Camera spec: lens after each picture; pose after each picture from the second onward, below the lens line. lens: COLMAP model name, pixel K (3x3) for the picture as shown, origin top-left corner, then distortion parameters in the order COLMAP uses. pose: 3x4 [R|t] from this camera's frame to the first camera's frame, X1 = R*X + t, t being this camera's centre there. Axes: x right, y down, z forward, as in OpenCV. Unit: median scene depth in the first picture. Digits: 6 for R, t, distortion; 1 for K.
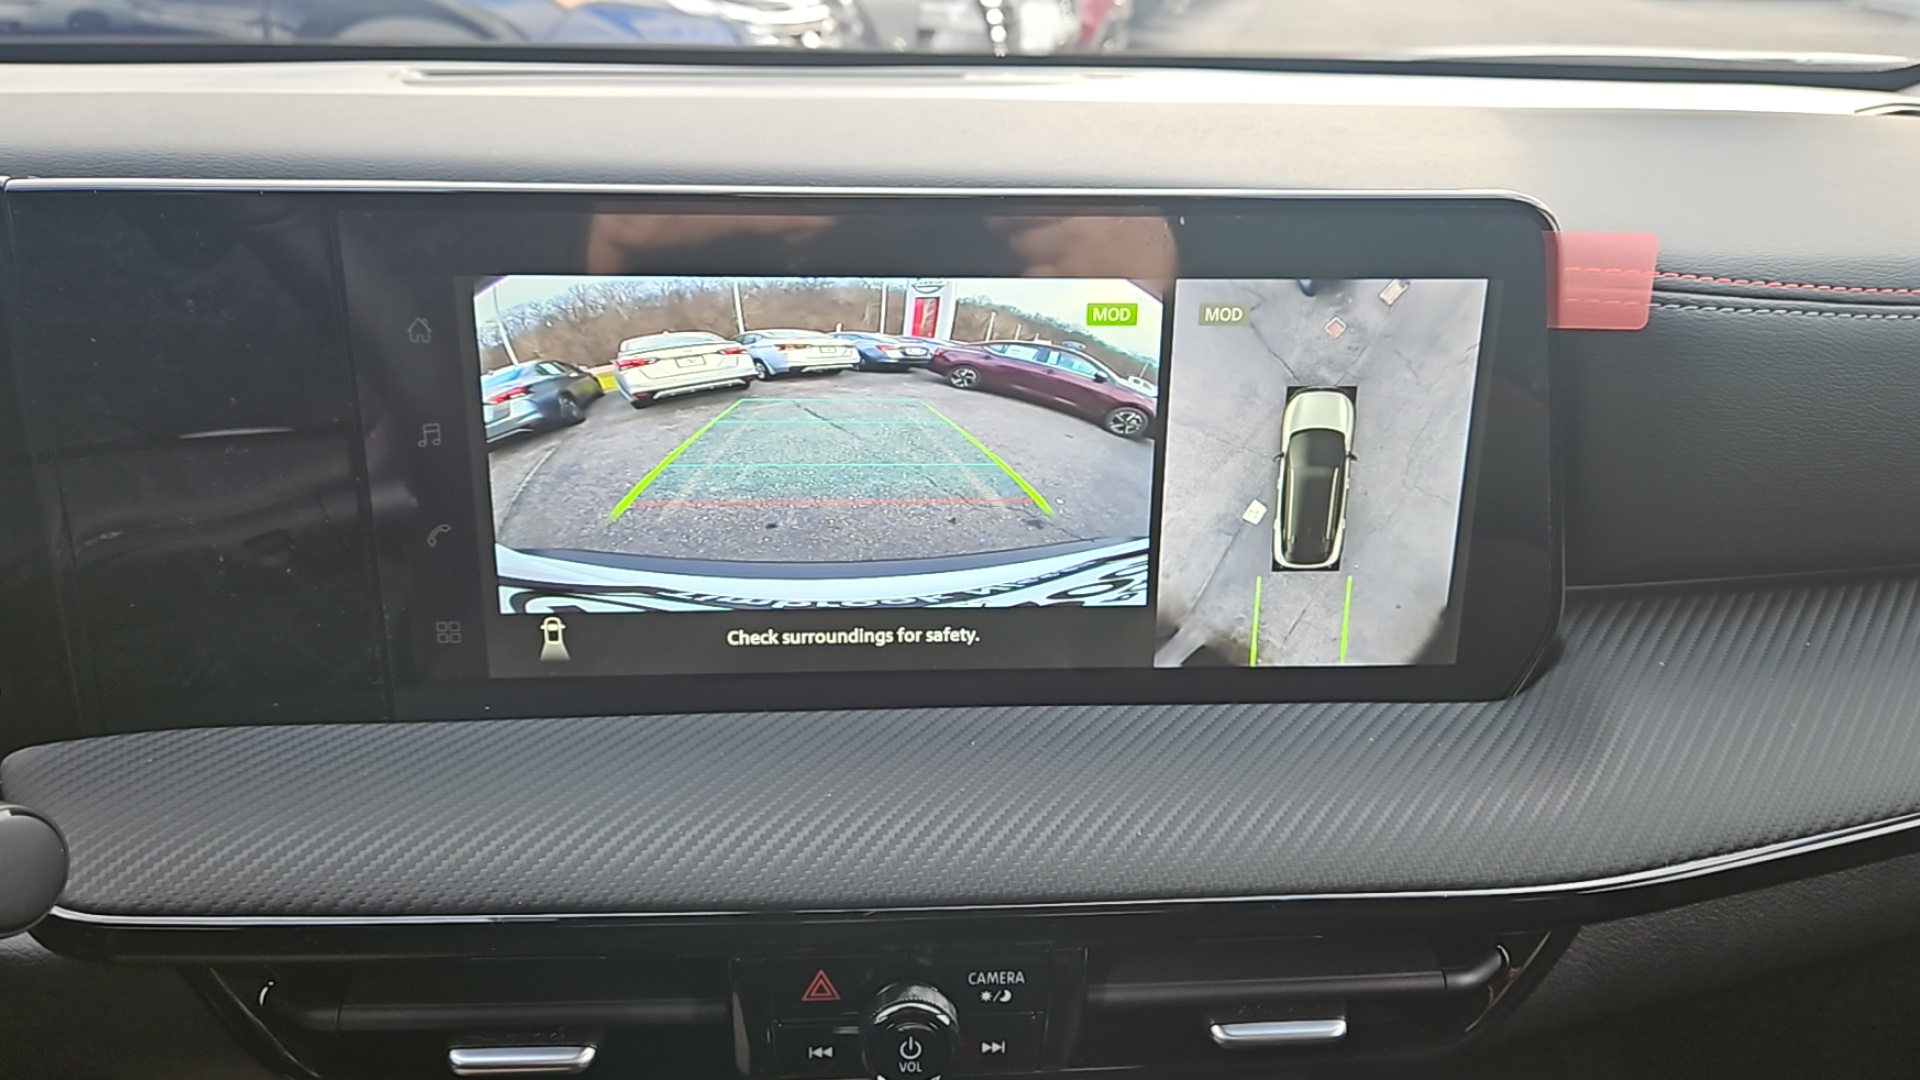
lens RADIAL K [[1415.9, 0, 965.6], [0, 1415.9, 540.3], [0, 0, 1]] dist [0.049270, -0.047057]
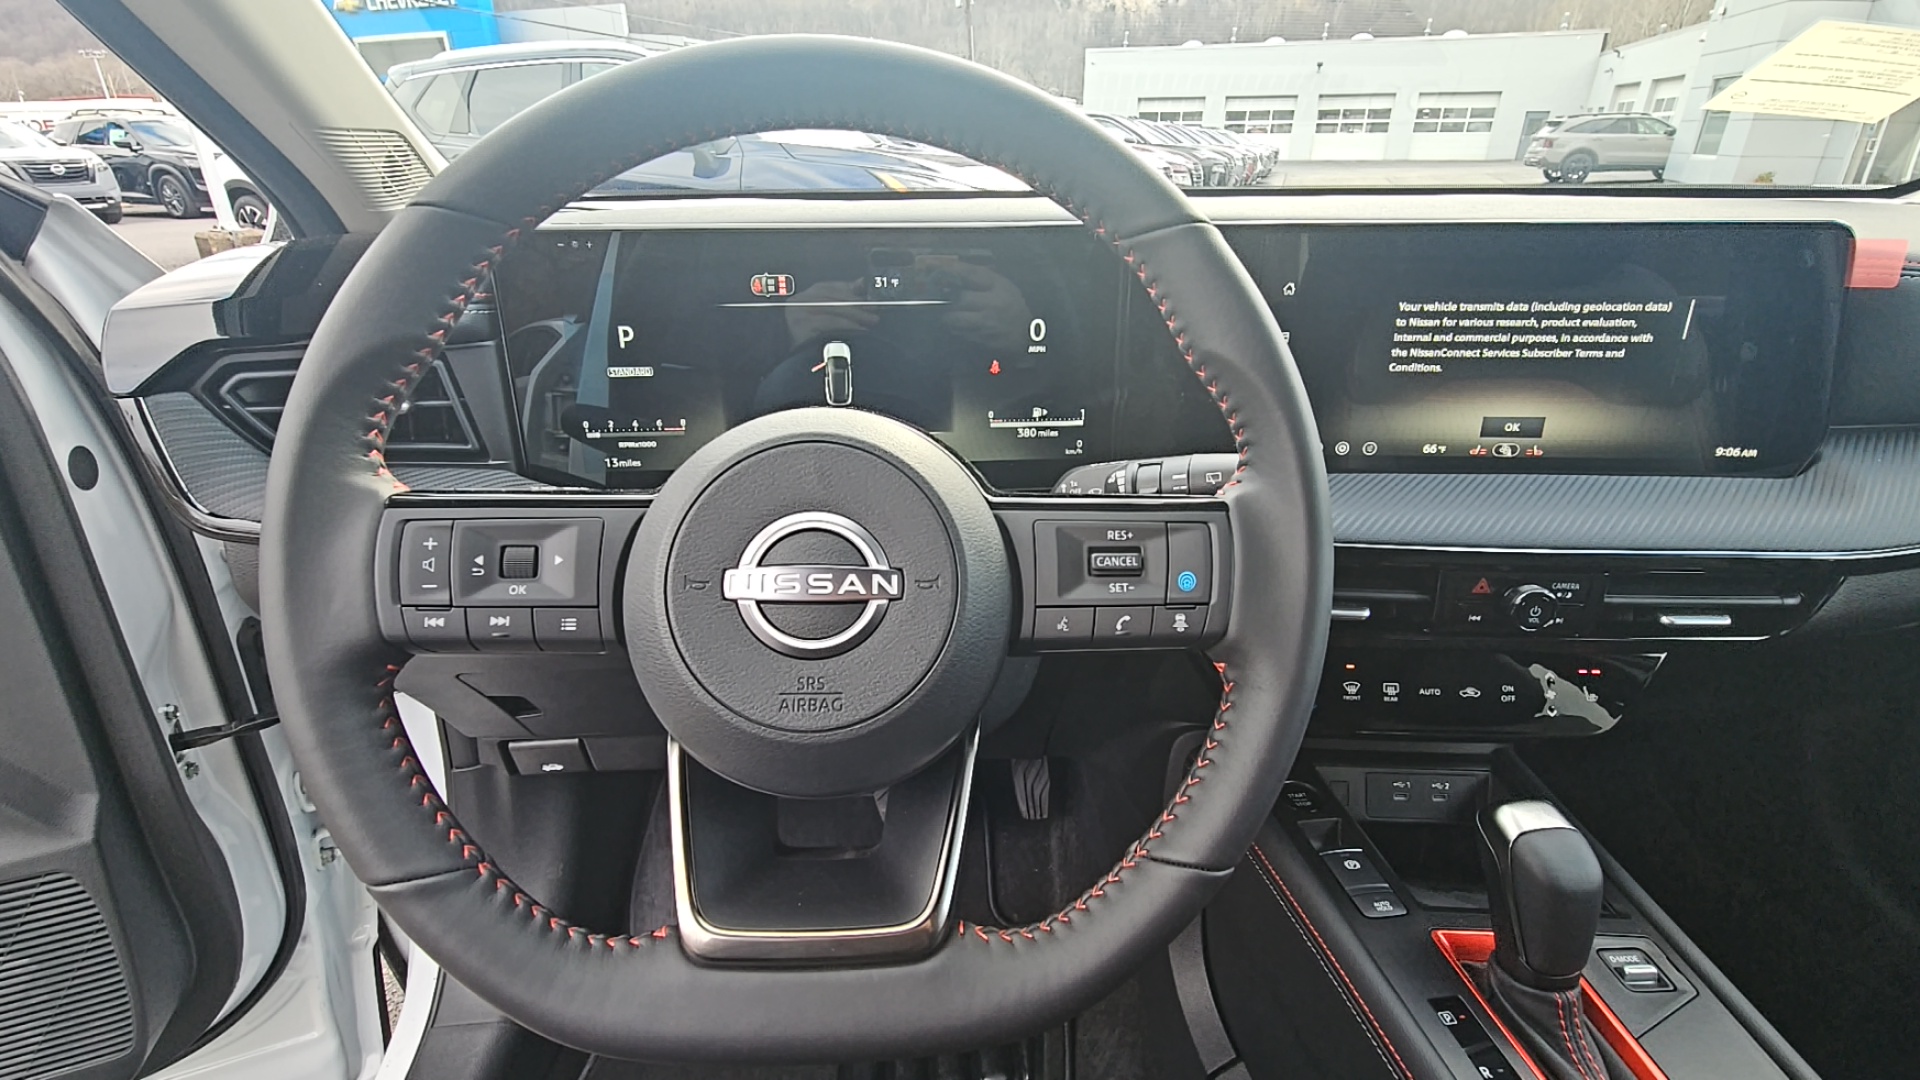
lens RADIAL K [[856.6, 0, 958.6], [0, 856.6, 533.7], [0, 0, 1]] dist [0.017706, -0.010450]
pose [[0.993272, 0.028632, -0.112212, -0.715149], [-0.026989, 0.999506, 0.016130, 0.220749], [0.112619, -0.012993, 0.993553, -0.385924]]
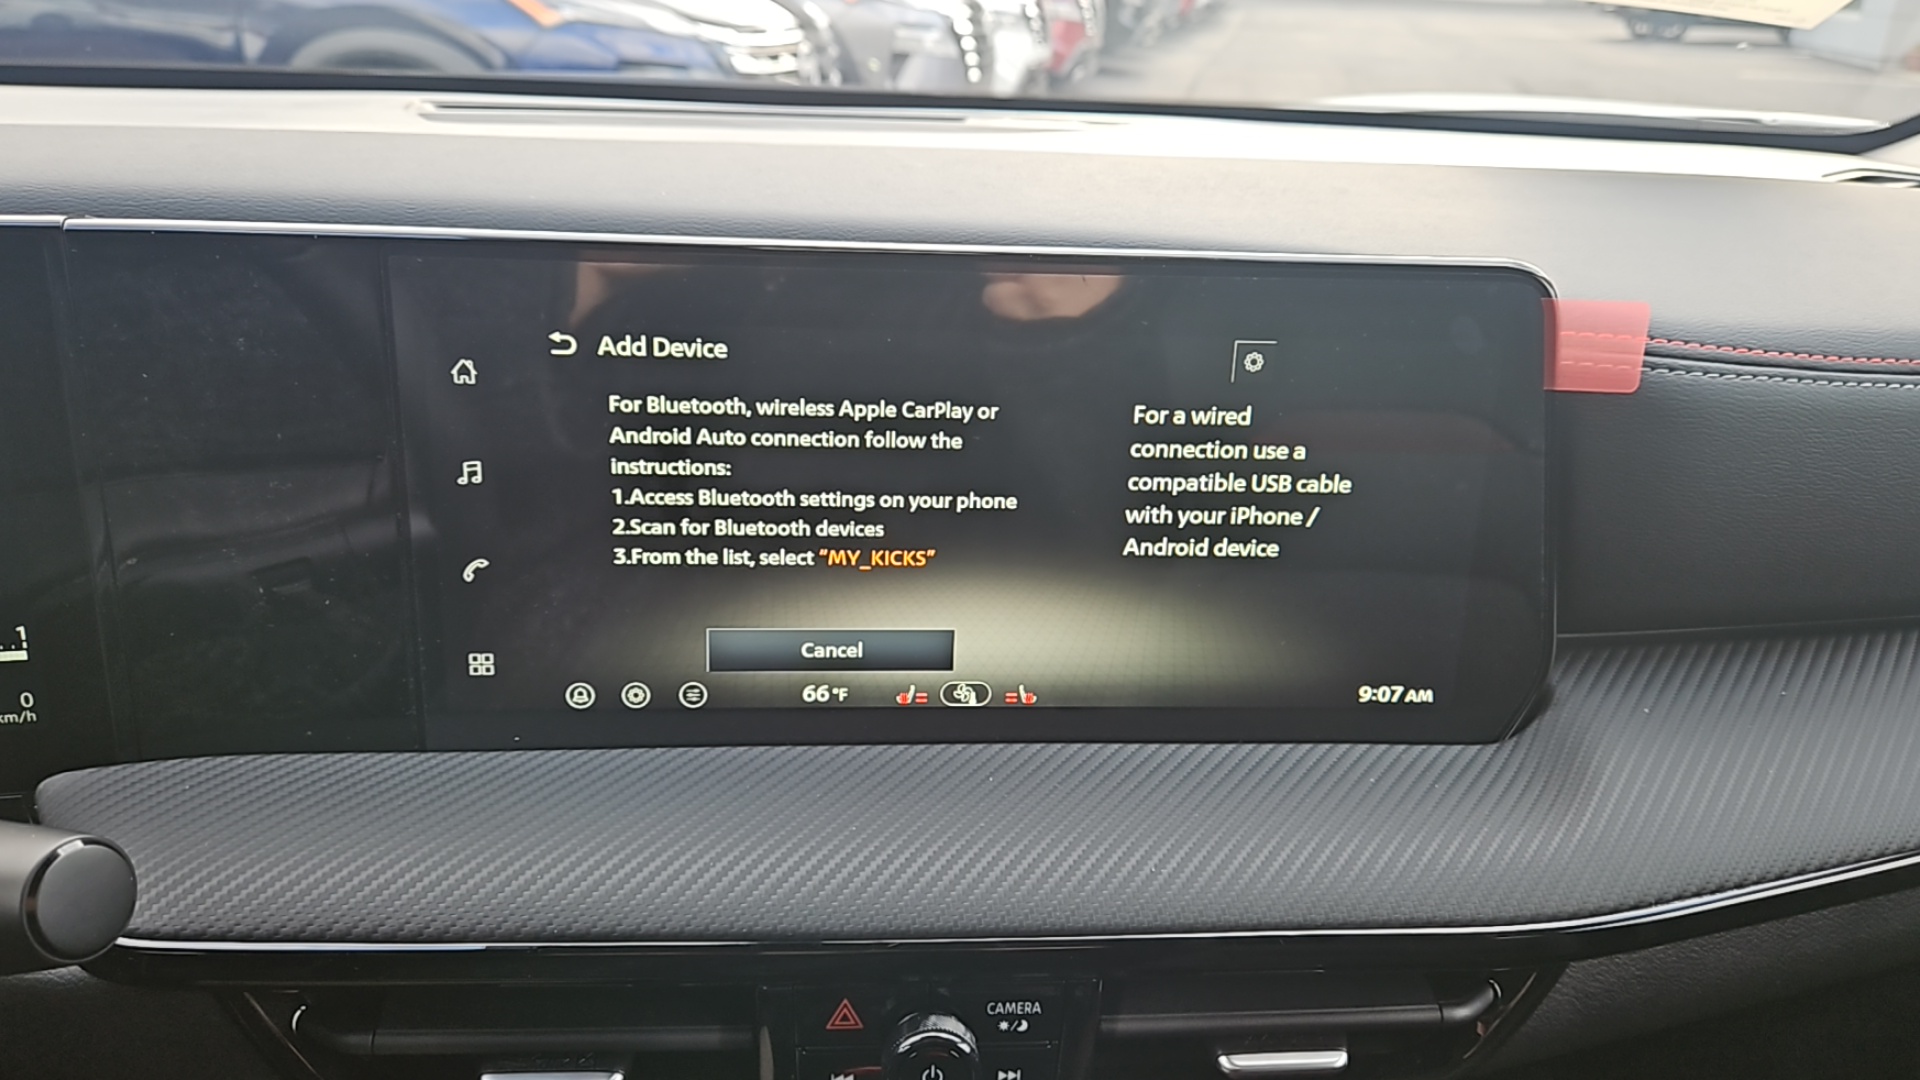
lens RADIAL K [[1417.9, 0, 962.6], [0, 1417.9, 542.9], [0, 0, 1]] dist [0.051960, -0.052469]
pose [[0.999465, 0.016976, 0.027942, -0.048230], [-0.016649, 0.999791, -0.011884, -0.016862], [-0.028138, 0.011413, 0.999539, -0.037364]]
